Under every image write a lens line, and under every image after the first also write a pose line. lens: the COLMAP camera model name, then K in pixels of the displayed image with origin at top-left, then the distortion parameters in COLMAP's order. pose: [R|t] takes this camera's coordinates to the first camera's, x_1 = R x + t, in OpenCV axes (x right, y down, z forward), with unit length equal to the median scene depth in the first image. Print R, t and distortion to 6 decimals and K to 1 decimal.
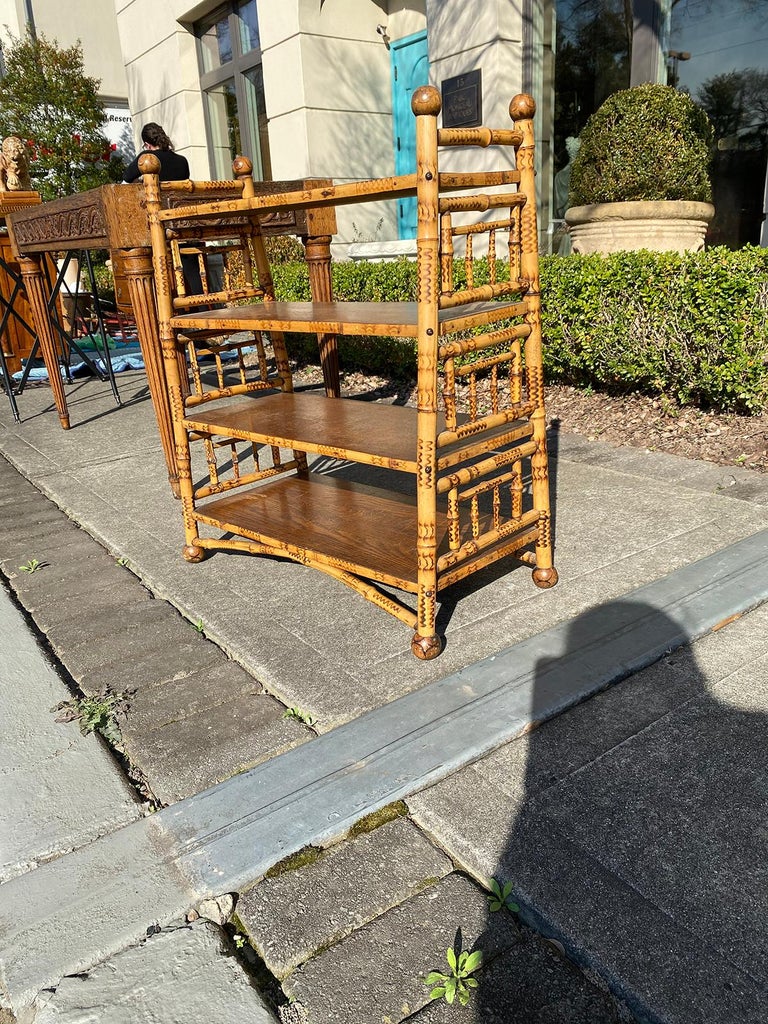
lens RADIAL K [[802.3, 0, 397.8], [0, 802.3, 527.7], [0, 0, 1]] dist [0.011767, -0.004052]
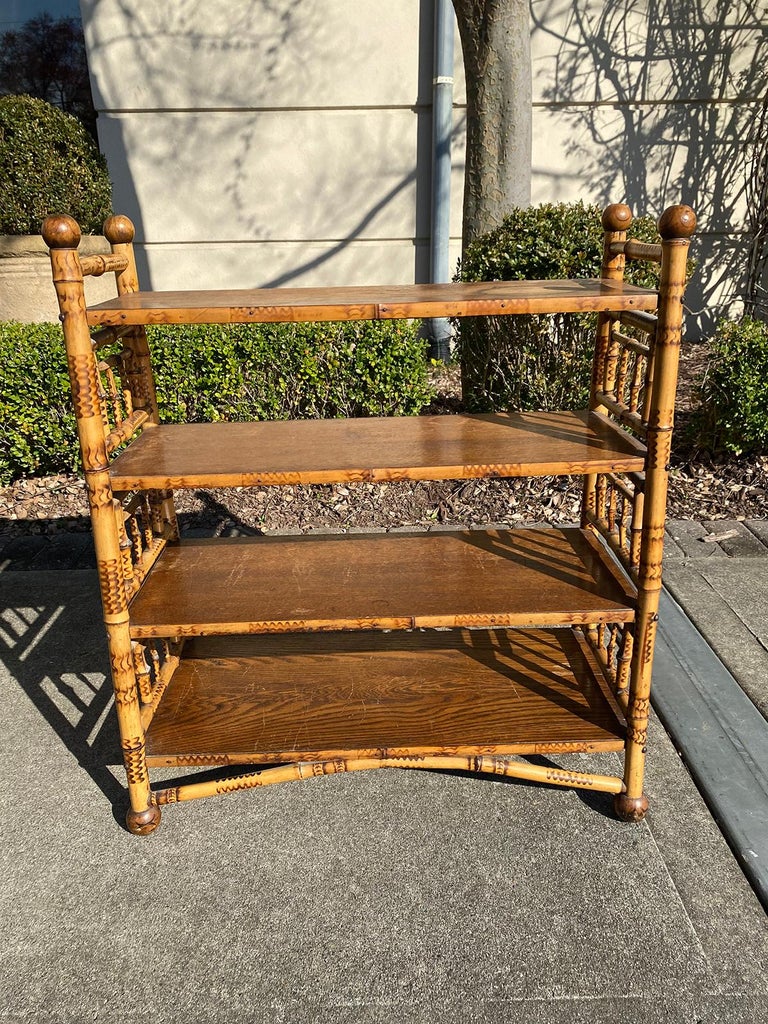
lens RADIAL K [[800.3, 0, 399.5], [0, 800.3, 499.6], [0, 0, 1]] dist [0.025646, -0.029494]
pose [[0.563957, -0.237987, 0.790769, -0.376874], [0.259679, 0.960105, 0.103753, -0.213557], [-0.783913, 0.146834, 0.603258, 0.406429]]
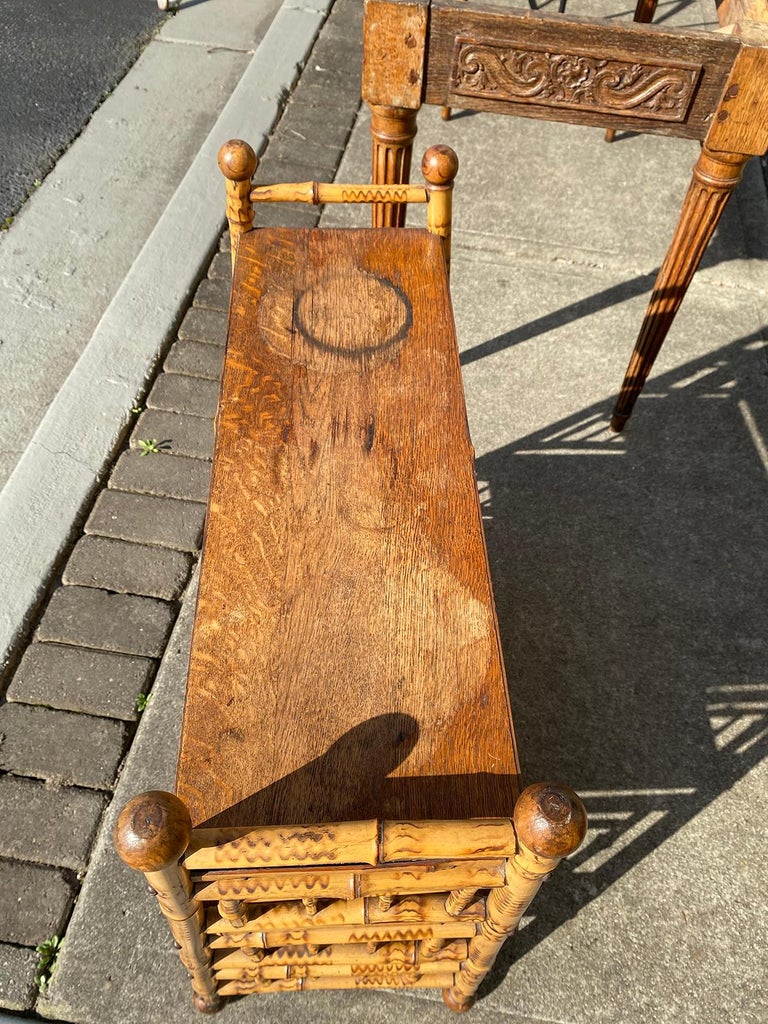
lens RADIAL K [[800.3, 0, 382.0], [0, 800.3, 505.5], [0, 0, 1]] dist [0.025646, -0.029494]
pose [[0.702648, 0.623471, -0.342884, 0.072696], [-0.328892, 0.711908, 0.620497, -0.443721], [0.630964, -0.323220, 0.705275, 0.391742]]
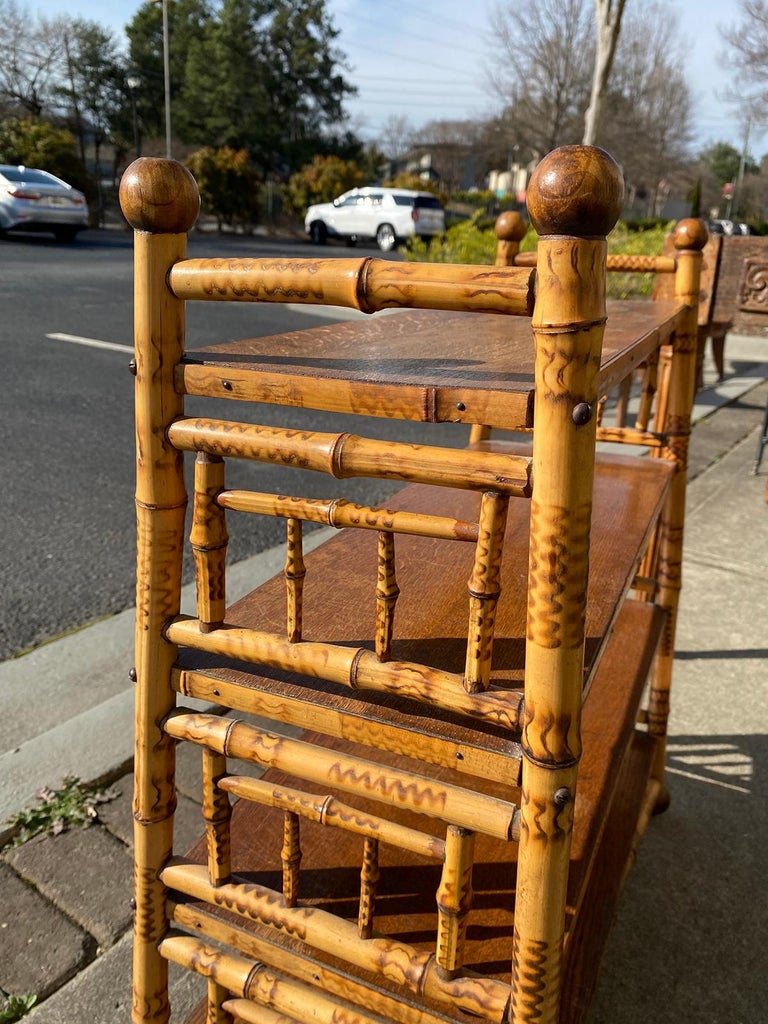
lens RADIAL K [[800.3, 0, 385.0], [0, 800.3, 497.8], [0, 0, 1]] dist [0.025646, -0.029494]
pose [[0.317288, 0.377127, -0.870117, 0.224316], [-0.377620, 0.891891, 0.248865, -0.251775], [0.869903, 0.249612, 0.425397, 0.451195]]
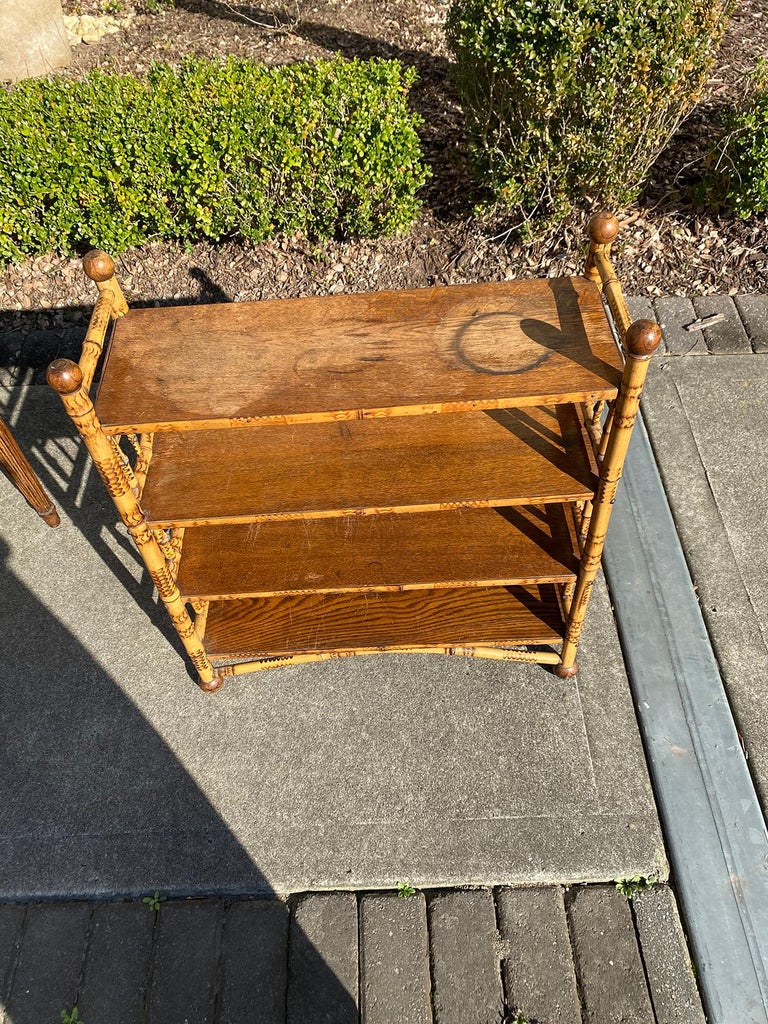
lens RADIAL K [[800.3, 0, 393.7], [0, 800.3, 512.6], [0, 0, 1]] dist [0.025646, -0.029494]
pose [[0.564526, -0.637813, 0.523933, -0.299894], [0.285132, 0.746363, 0.601367, -0.488538], [-0.774604, -0.190097, 0.603202, 0.350966]]
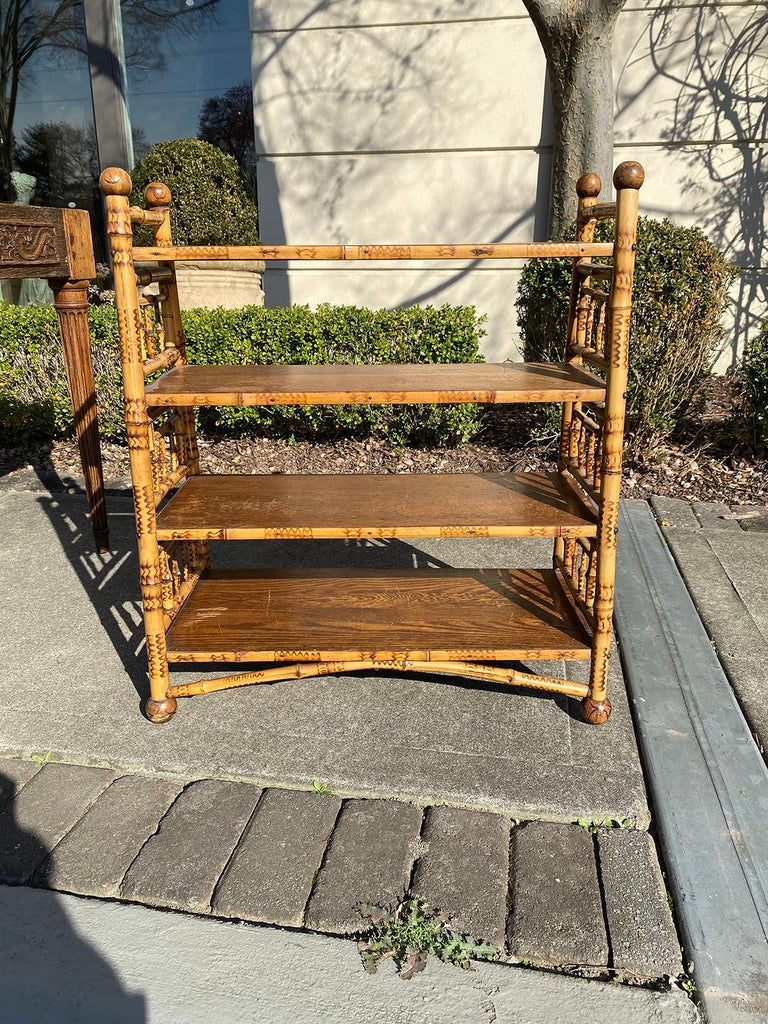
lens RADIAL K [[800.3, 0, 385.1], [0, 800.3, 512.1], [0, 0, 1]] dist [0.025646, -0.029494]
pose [[0.723607, -0.152398, 0.673178, -0.440940], [0.195810, 0.980574, 0.011510, -0.085602], [-0.661855, 0.123486, 0.739391, 0.236127]]
